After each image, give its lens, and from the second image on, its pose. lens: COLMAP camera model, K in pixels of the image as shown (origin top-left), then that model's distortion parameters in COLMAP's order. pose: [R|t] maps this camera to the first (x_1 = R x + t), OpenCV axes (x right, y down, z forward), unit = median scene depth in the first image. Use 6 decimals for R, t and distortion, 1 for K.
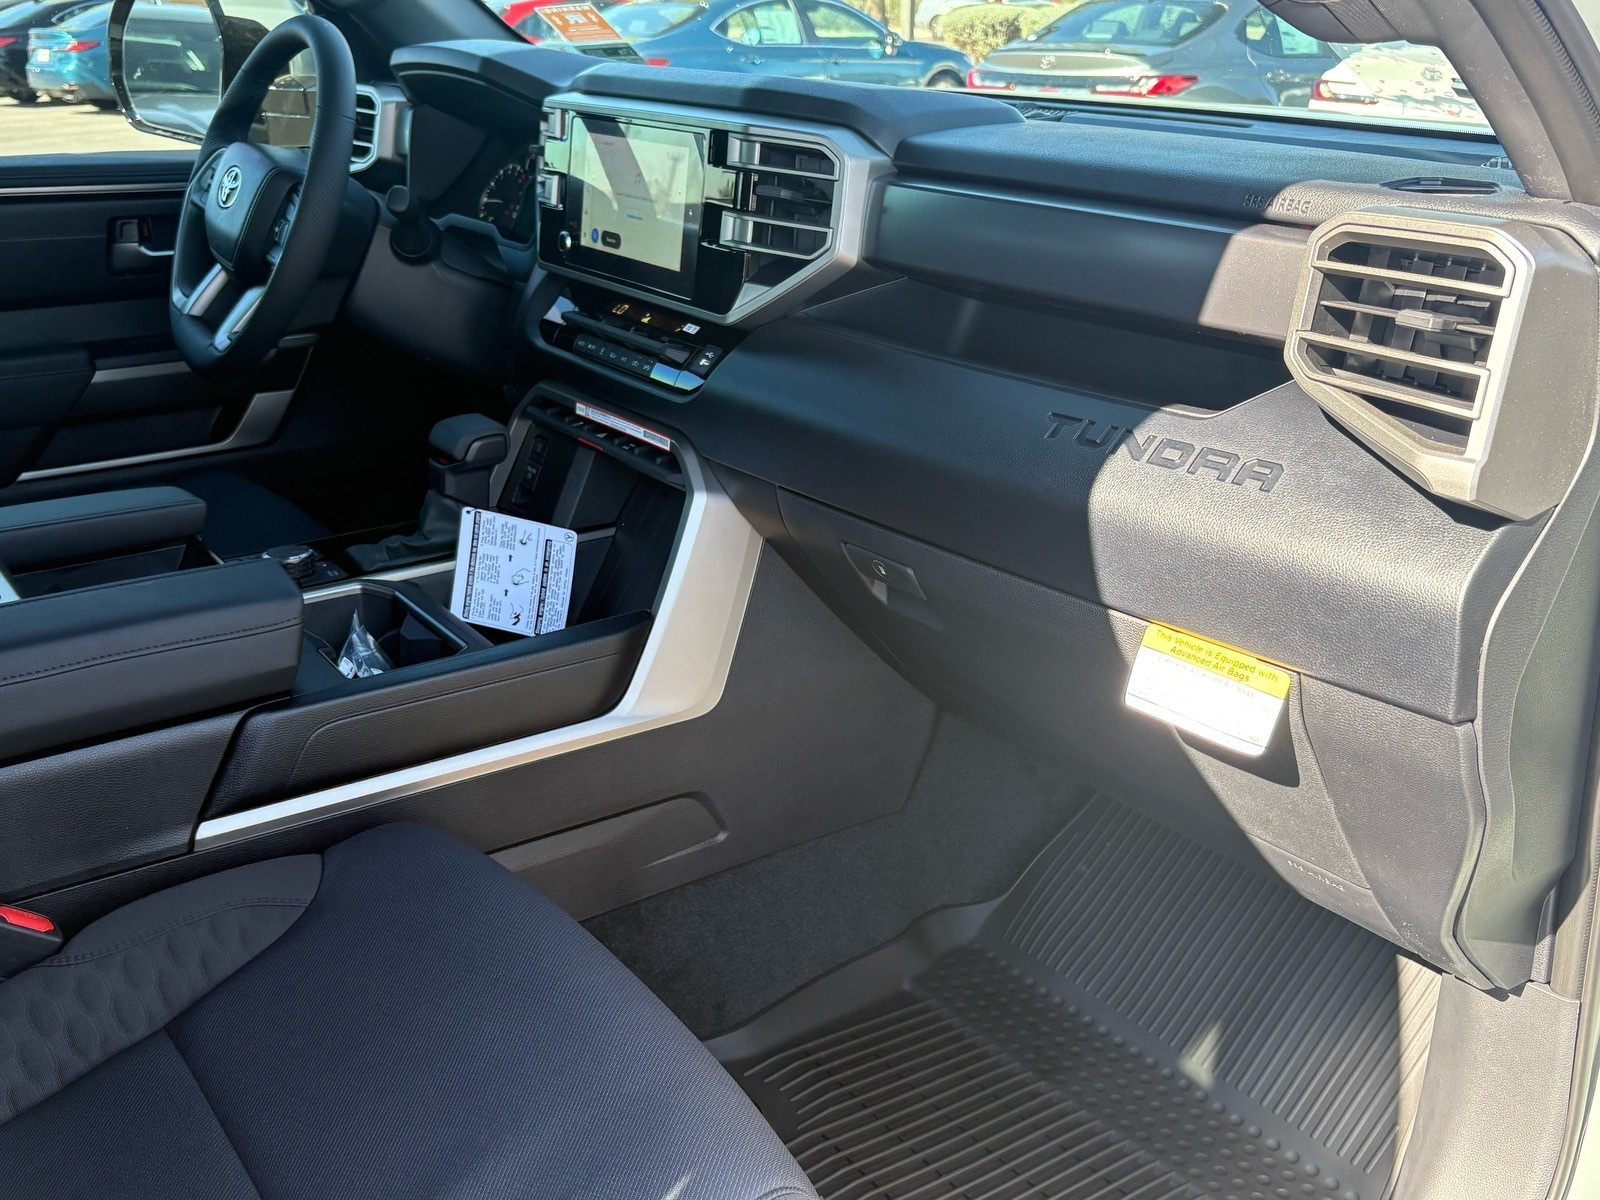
lens RADIAL K [[1646.7, 0, 800.0], [0, 1646.7, 600.0], [0, 0, 1]] dist [0.114476, -0.224332]
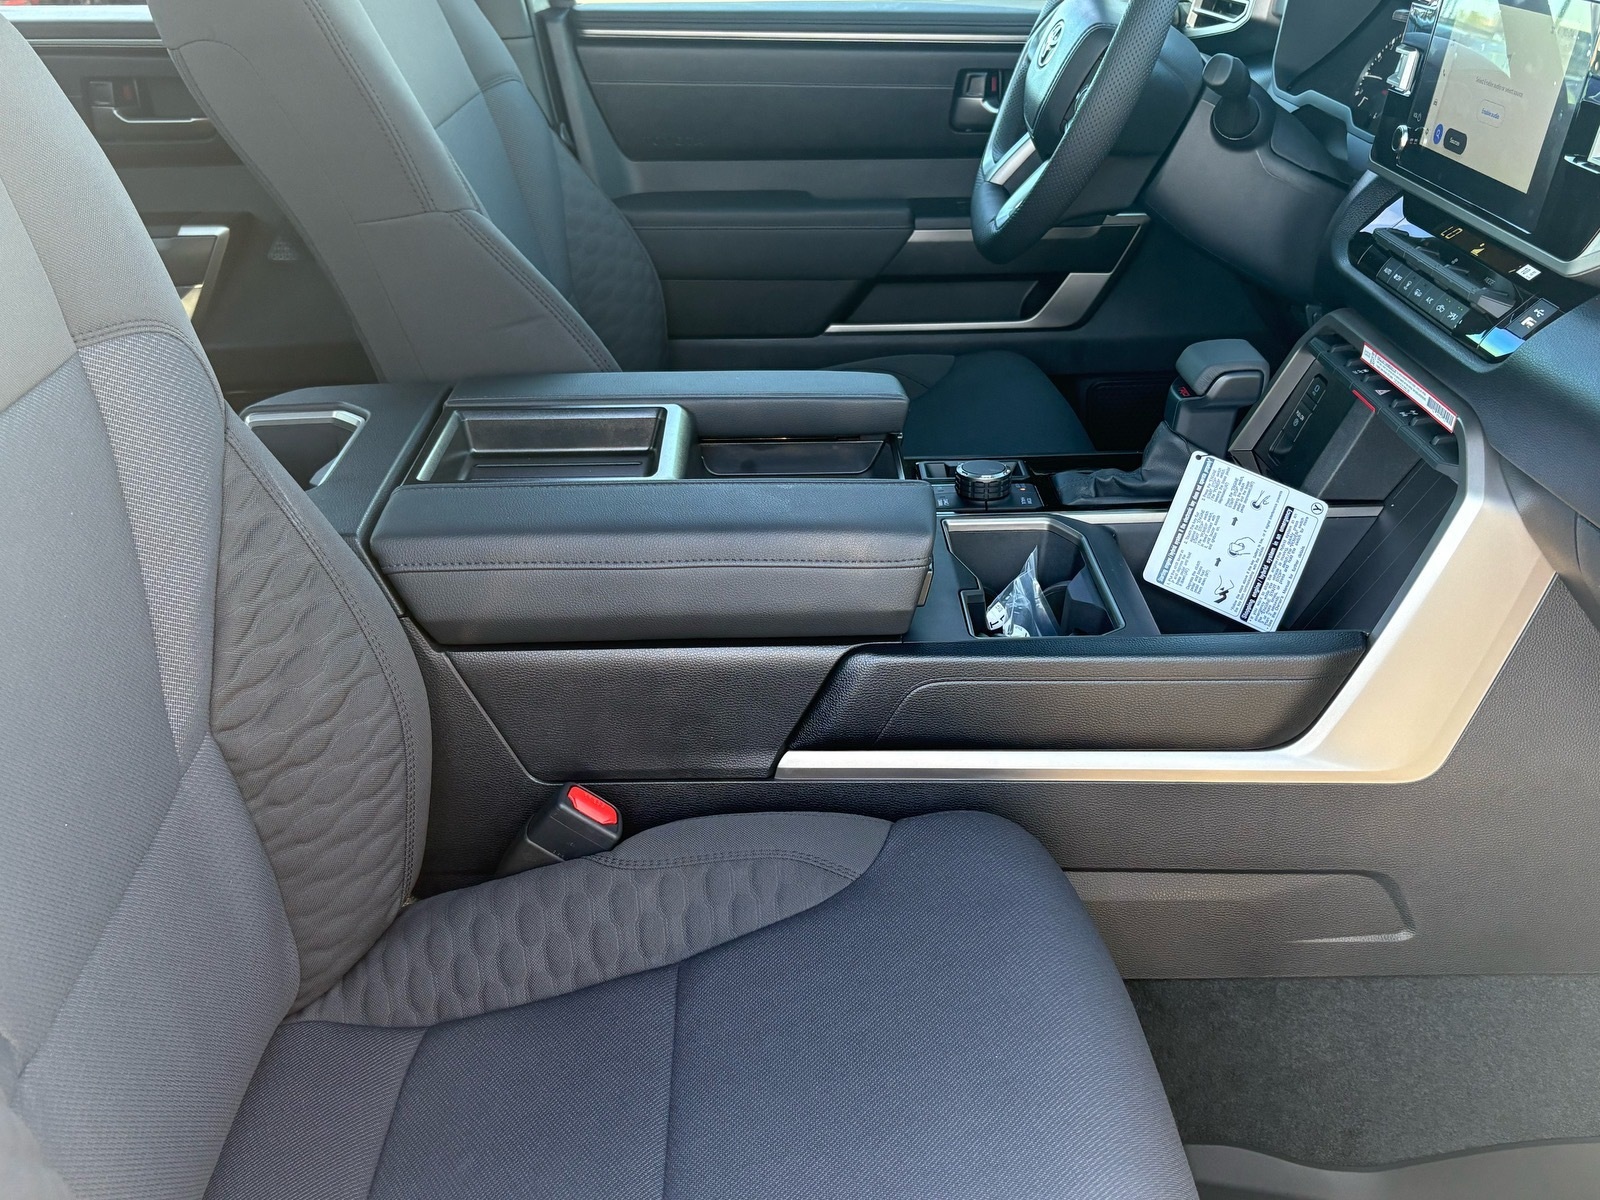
lens RADIAL K [[1646.7, 0, 800.0], [0, 1646.7, 600.0], [0, 0, 1]] dist [0.114476, -0.224332]
pose [[0.835552, 0.231159, -0.498416, 0.065464], [-0.189715, 0.972773, 0.133118, -0.056521], [0.515617, -0.016670, 0.856657, 0.179217]]
